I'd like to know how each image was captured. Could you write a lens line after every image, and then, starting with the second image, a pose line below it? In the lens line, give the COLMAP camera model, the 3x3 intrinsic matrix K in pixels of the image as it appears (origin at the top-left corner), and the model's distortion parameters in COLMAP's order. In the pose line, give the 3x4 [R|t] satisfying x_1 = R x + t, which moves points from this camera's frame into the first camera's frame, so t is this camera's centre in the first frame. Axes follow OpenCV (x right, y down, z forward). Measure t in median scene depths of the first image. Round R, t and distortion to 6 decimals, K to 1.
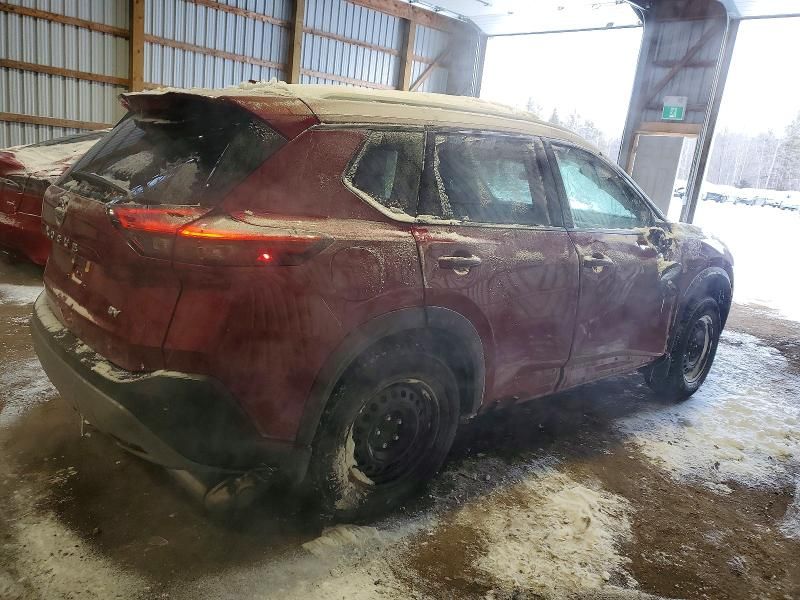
lens RADIAL K [[601.3, 0, 400.0], [0, 601.3, 300.0], [0, 0, 1]] dist [0.005007, 0.000735]
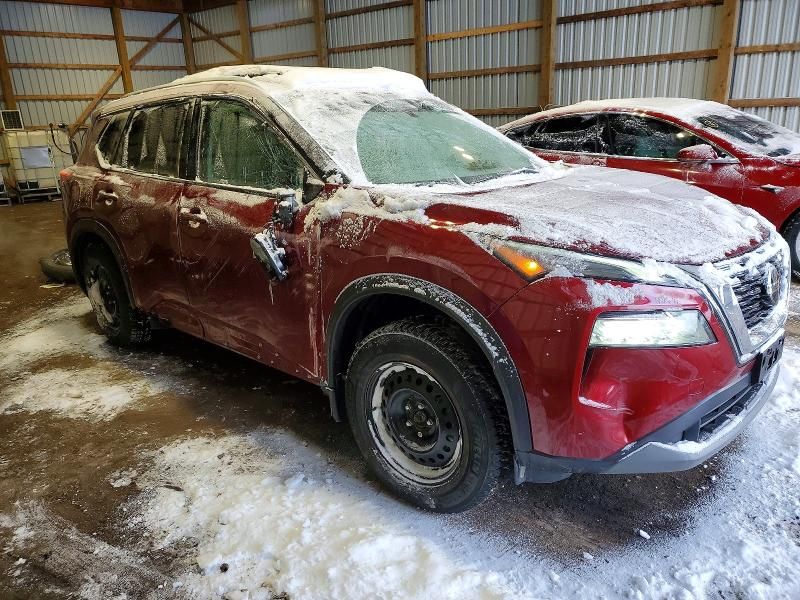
lens RADIAL K [[608.9, 0, 400.0], [0, 608.9, 300.0], [0, 0, 1]] dist [-0.029043, 0.001280]
pose [[0.135677, 0.201025, -0.970145, 1.544316], [-0.184879, 0.967137, 0.174546, -0.188585], [0.973351, 0.155677, 0.168384, 1.340032]]
